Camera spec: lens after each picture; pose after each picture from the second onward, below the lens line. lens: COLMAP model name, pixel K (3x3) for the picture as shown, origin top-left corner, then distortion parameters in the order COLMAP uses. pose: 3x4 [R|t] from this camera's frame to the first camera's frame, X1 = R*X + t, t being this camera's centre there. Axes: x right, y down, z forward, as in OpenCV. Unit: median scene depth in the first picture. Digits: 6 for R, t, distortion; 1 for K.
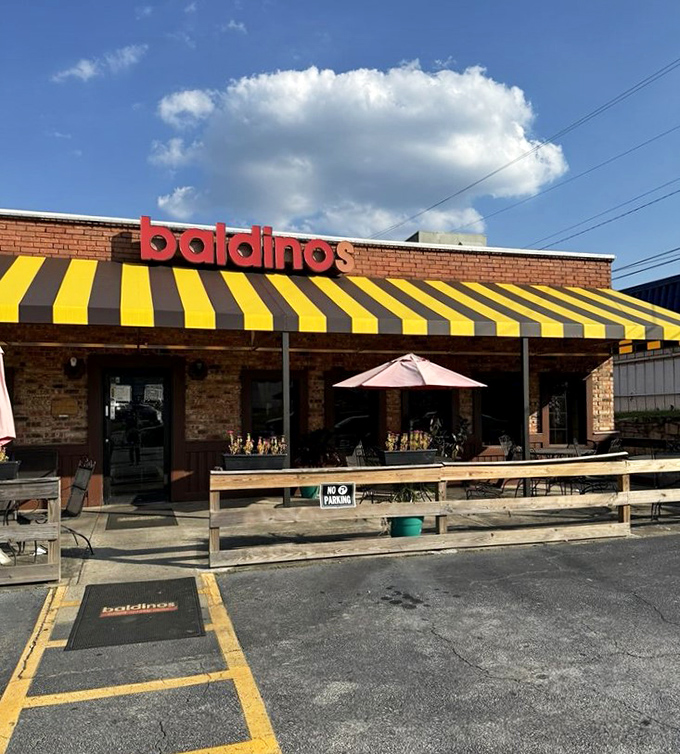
lens RADIAL K [[655.0, 0, 341.9], [0, 655.0, 377.5], [0, 0, 1]] dist [0.093330, -0.104375]
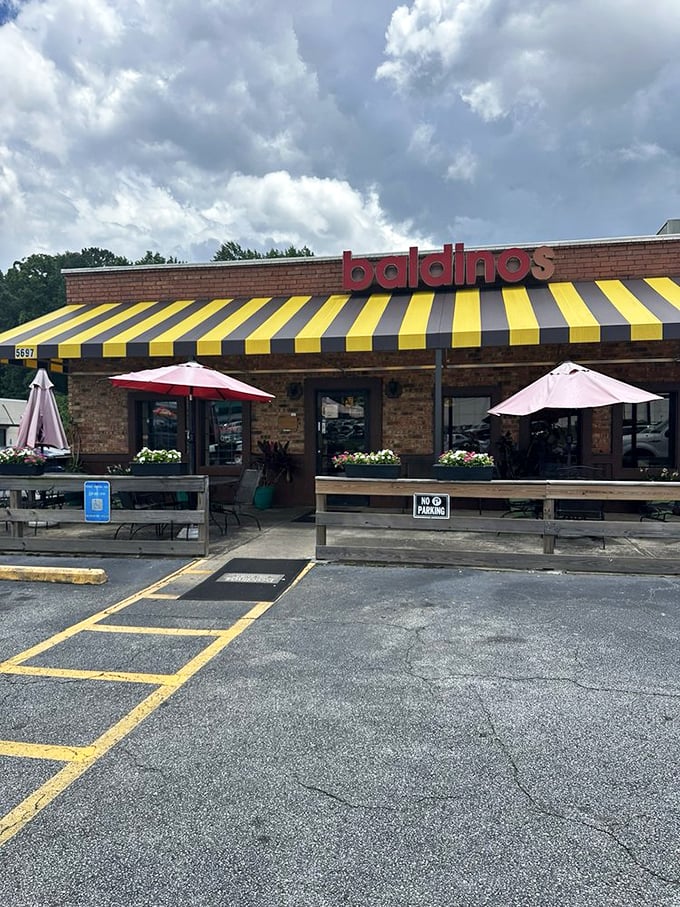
lens RADIAL K [[642.0, 0, 338.6], [0, 642.0, 449.1], [0, 0, 1]] dist [0.075179, -0.003230]
pose [[0.874854, 0.018215, -0.484044, 0.356952], [0.021235, 0.996890, 0.075893, 0.008509], [0.483921, -0.076674, 0.871747, 0.042931]]
